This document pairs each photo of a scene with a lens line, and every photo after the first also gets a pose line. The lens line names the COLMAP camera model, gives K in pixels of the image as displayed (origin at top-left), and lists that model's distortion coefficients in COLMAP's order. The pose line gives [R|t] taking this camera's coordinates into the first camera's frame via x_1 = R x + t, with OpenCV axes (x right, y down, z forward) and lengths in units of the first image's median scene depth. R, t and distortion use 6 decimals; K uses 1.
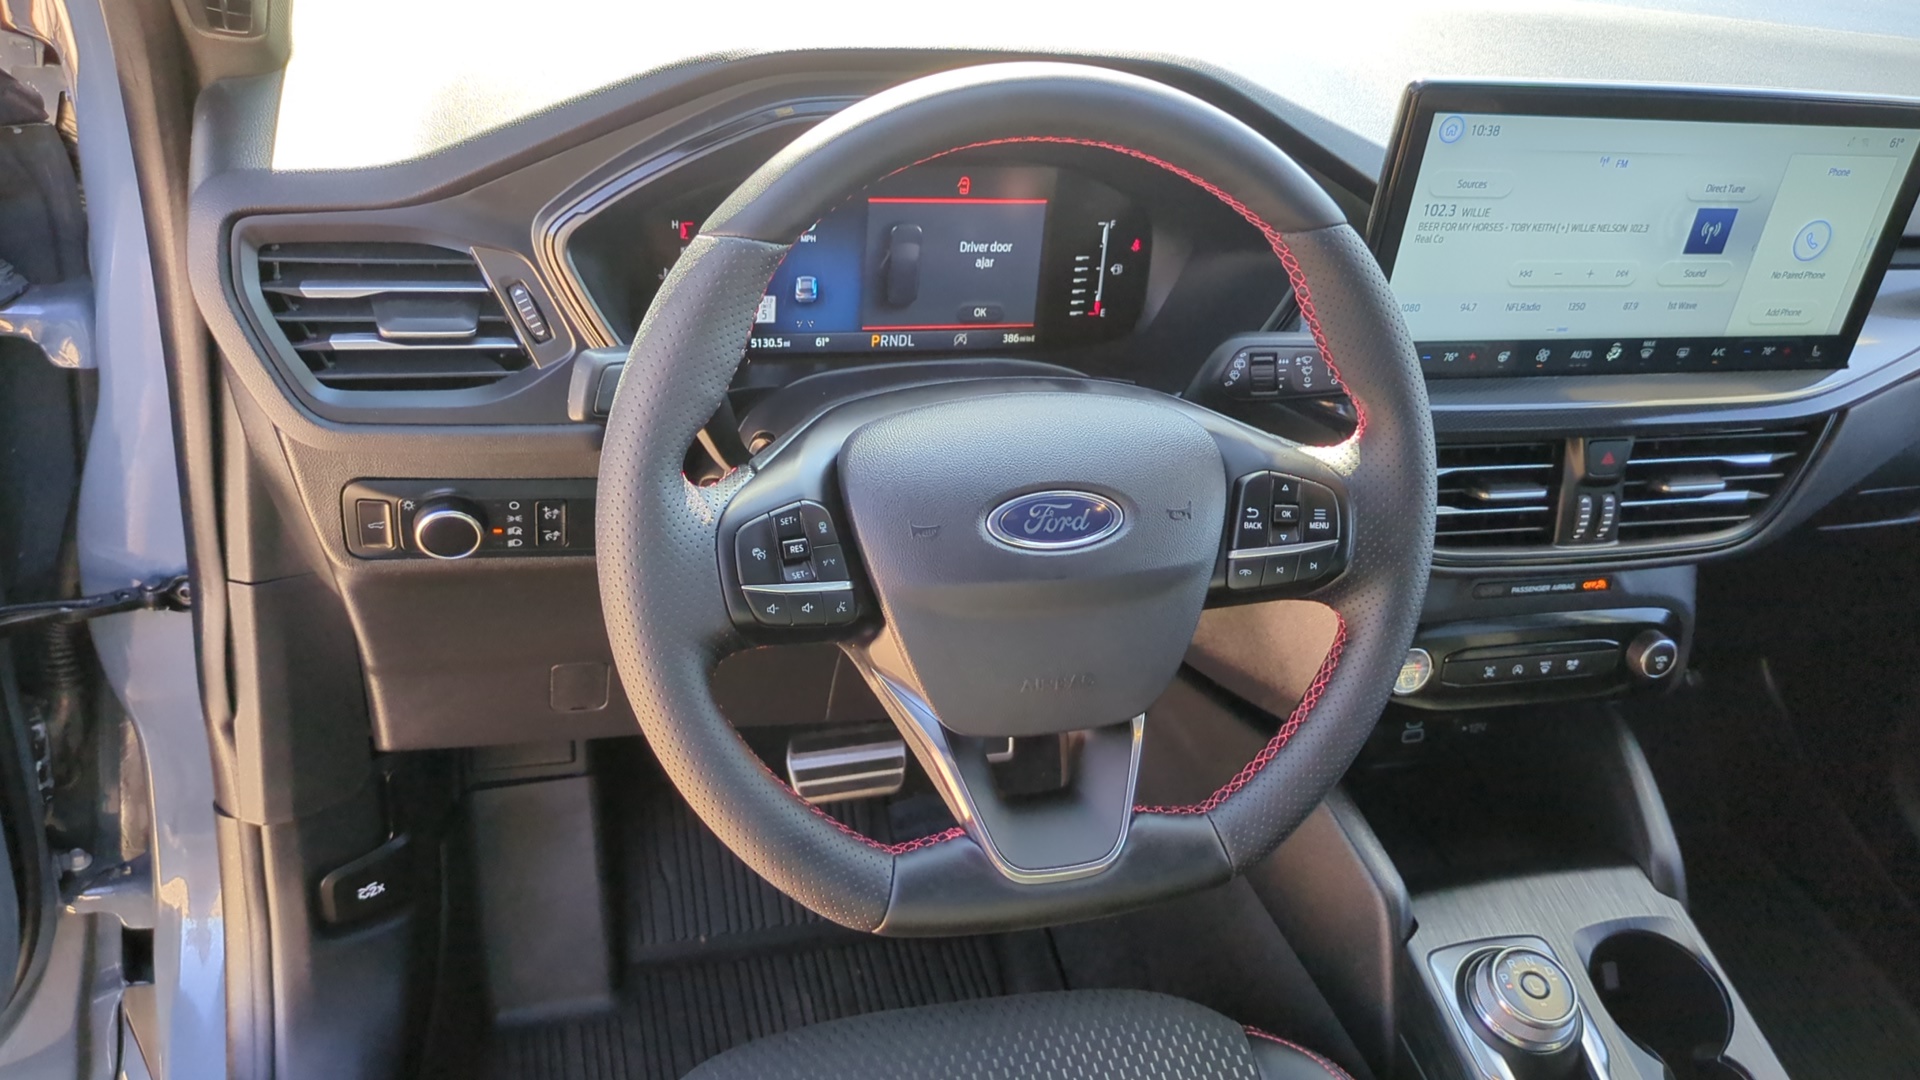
lens RADIAL K [[1624.8, 0, 960.0], [0, 1624.8, 540.0], [0, 0, 1]] dist [0.056660, -0.015667]
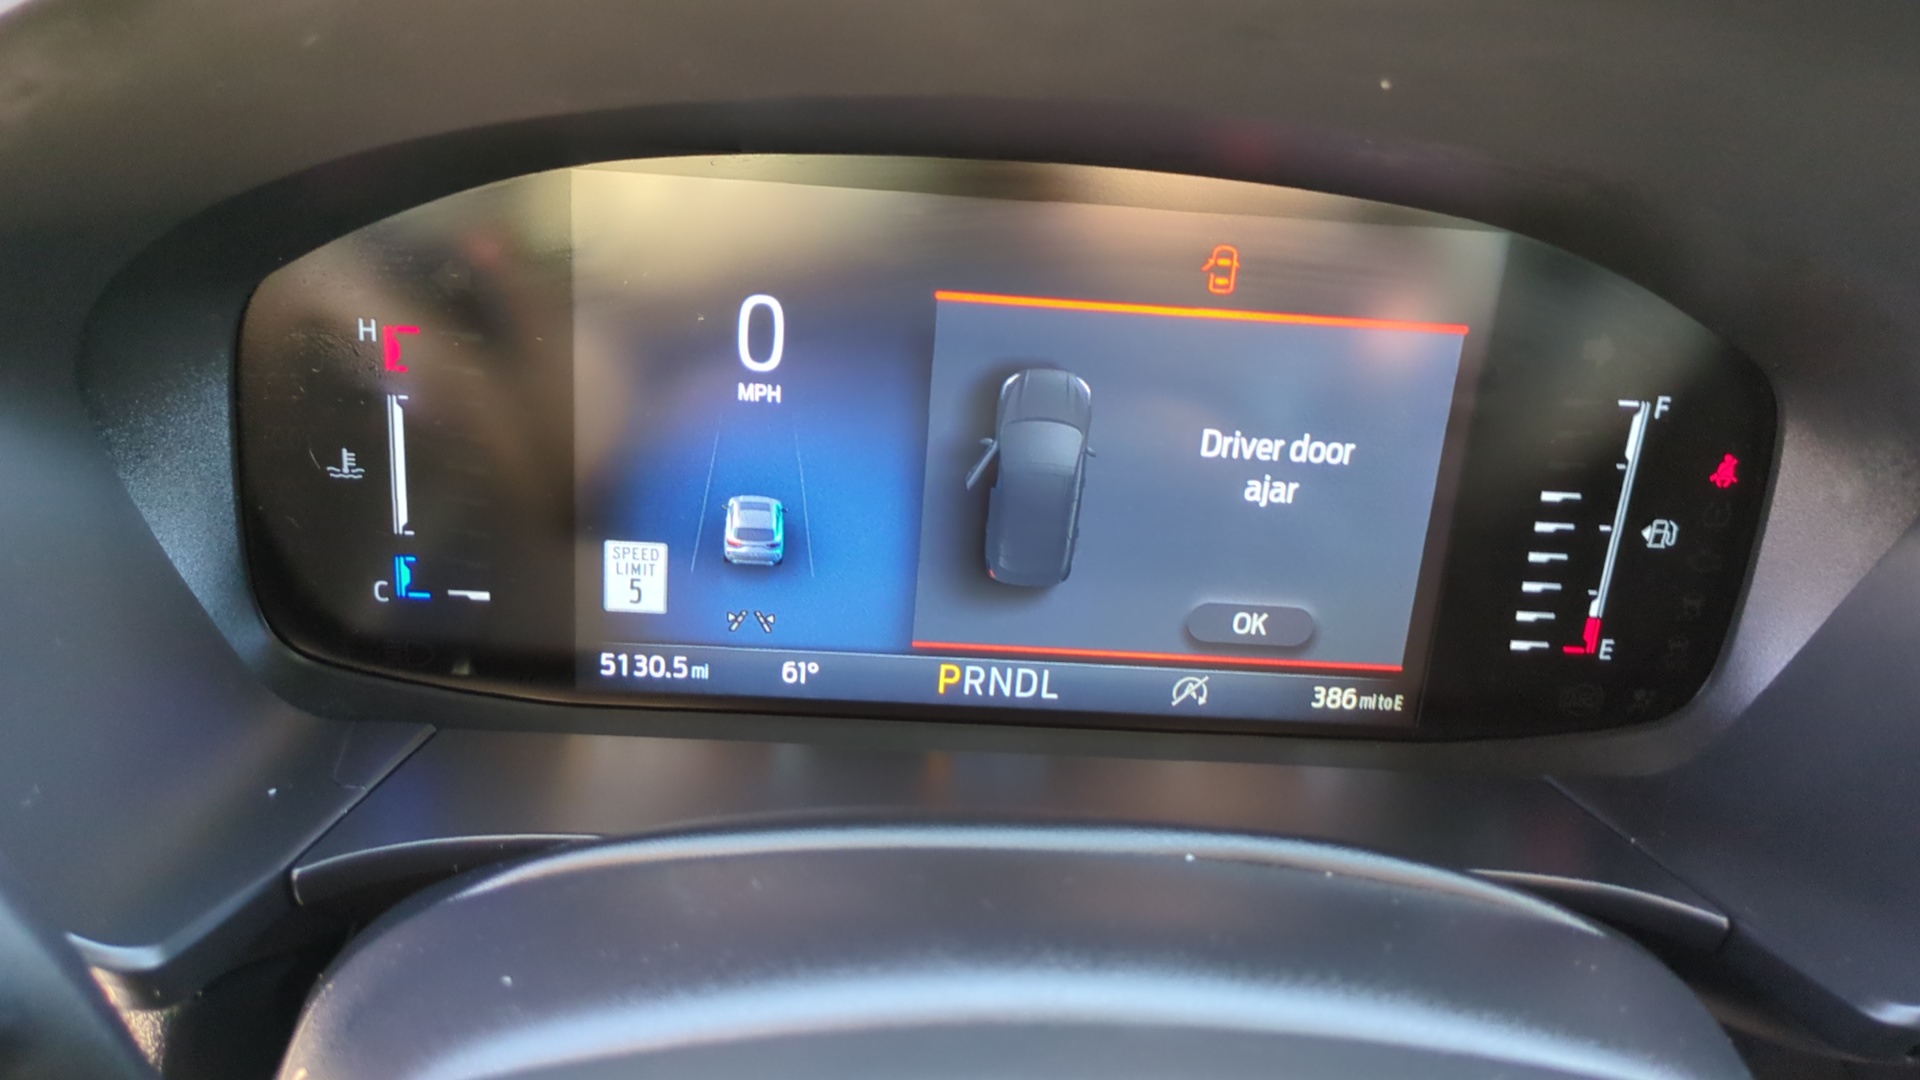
lens RADIAL K [[1639.9, 0, 970.9], [0, 1639.9, 529.5], [0, 0, 1]] dist [0.060212, -0.104795]
pose [[0.972206, 0.080888, -0.219712, 0.032084], [-0.102462, 0.990781, -0.088626, -0.128165], [0.210517, 0.108675, 0.971531, 0.663224]]
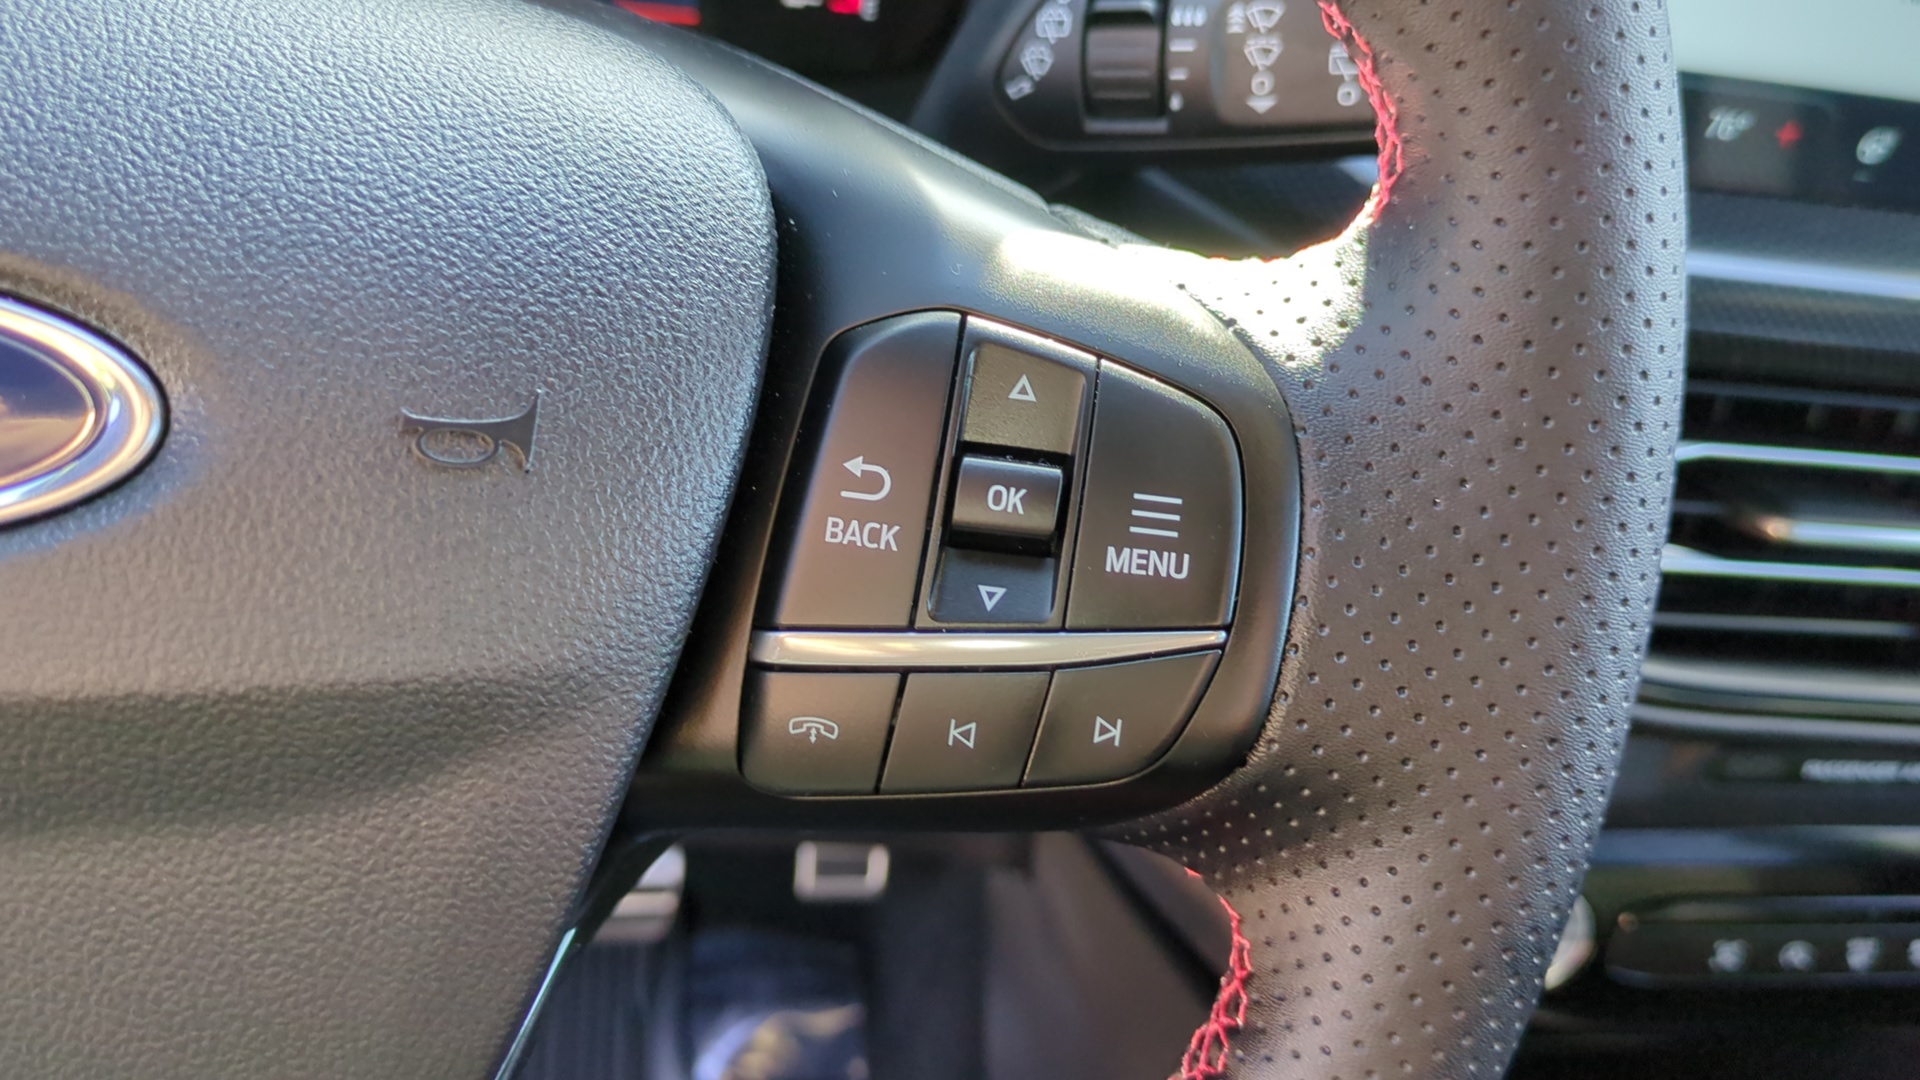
lens RADIAL K [[1639.9, 0, 970.9], [0, 1639.9, 529.5], [0, 0, 1]] dist [0.060212, -0.104795]
pose [[0.991067, 0.101713, -0.086260, 0.175724], [-0.102047, 0.994779, 0.000544, -0.009155], [0.085865, 0.008263, 0.996273, 0.623376]]
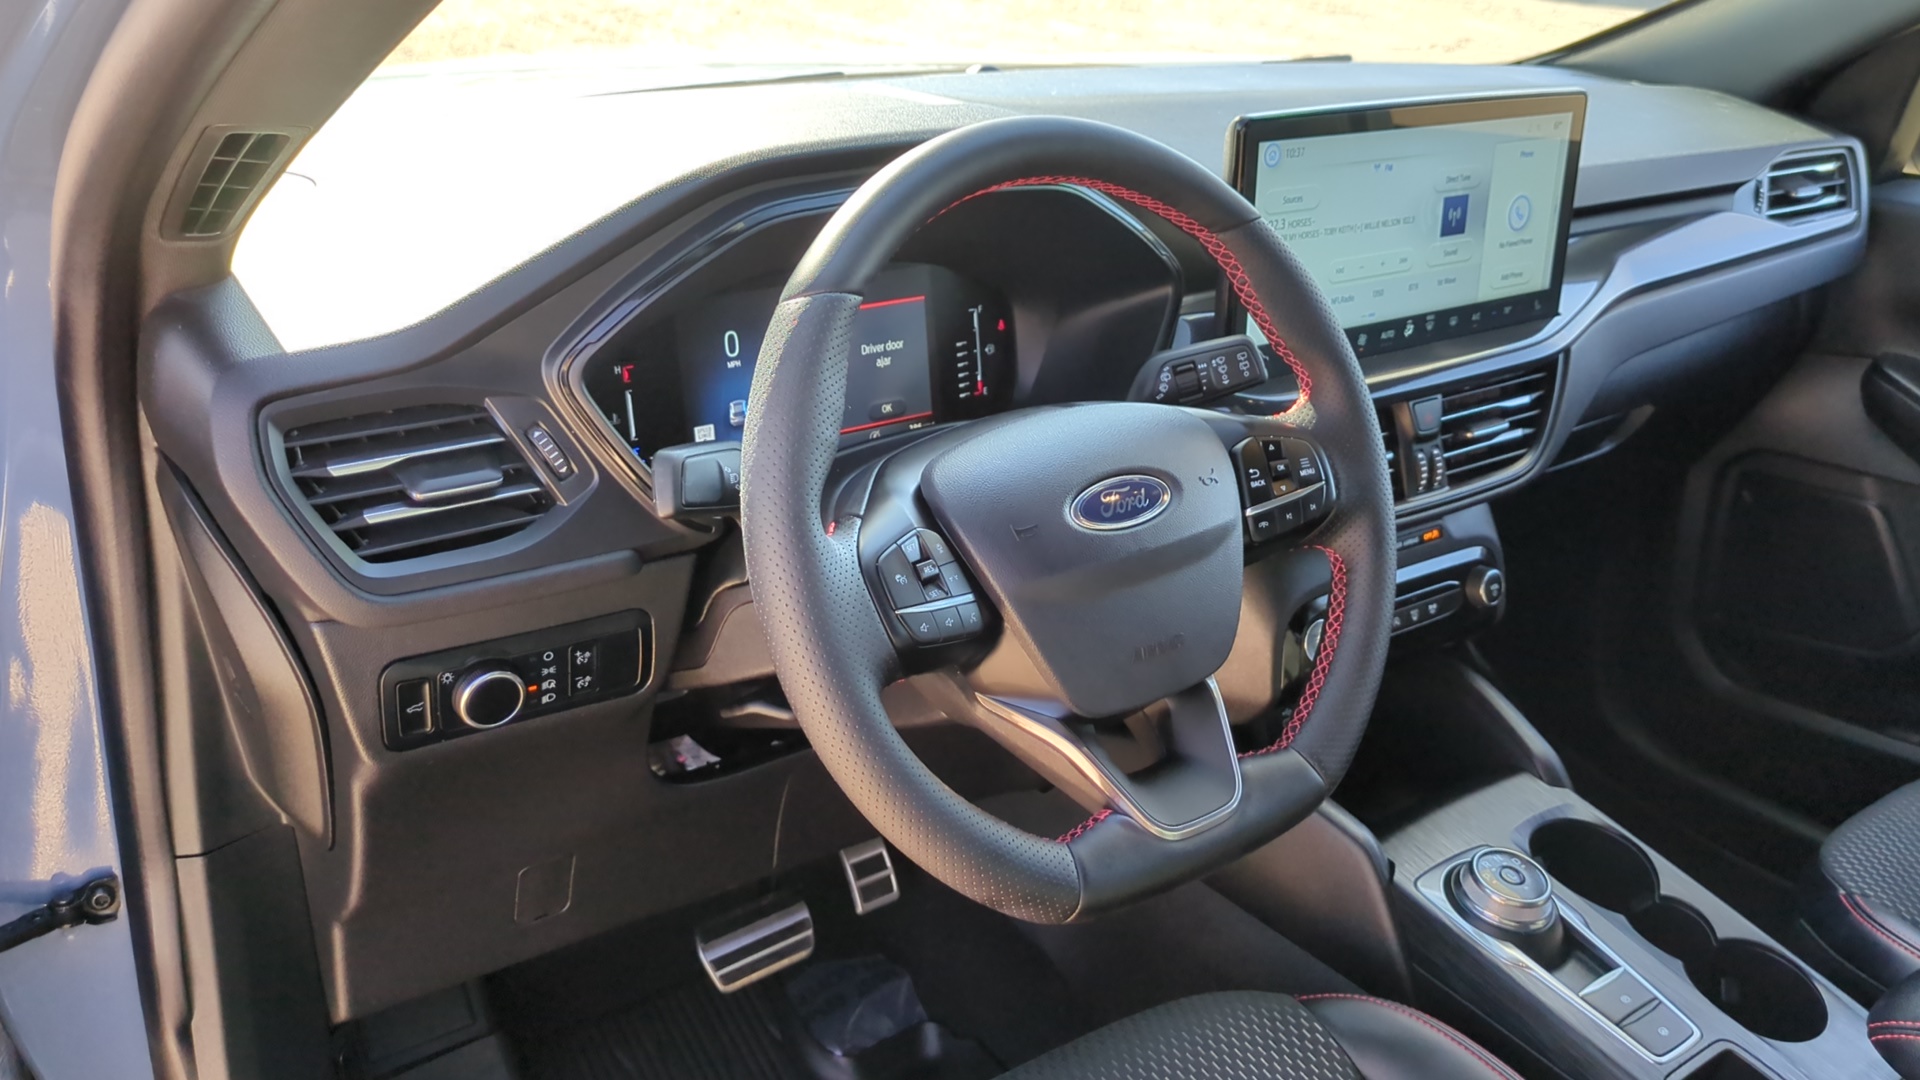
lens RADIAL K [[1624.8, 0, 960.0], [0, 1624.8, 540.0], [0, 0, 1]] dist [0.056660, -0.015667]
pose [[0.931520, -0.223707, 0.286752, -0.283378], [0.266805, 0.956151, -0.120791, 0.089877], [-0.247156, 0.189026, 0.950359, -0.016879]]
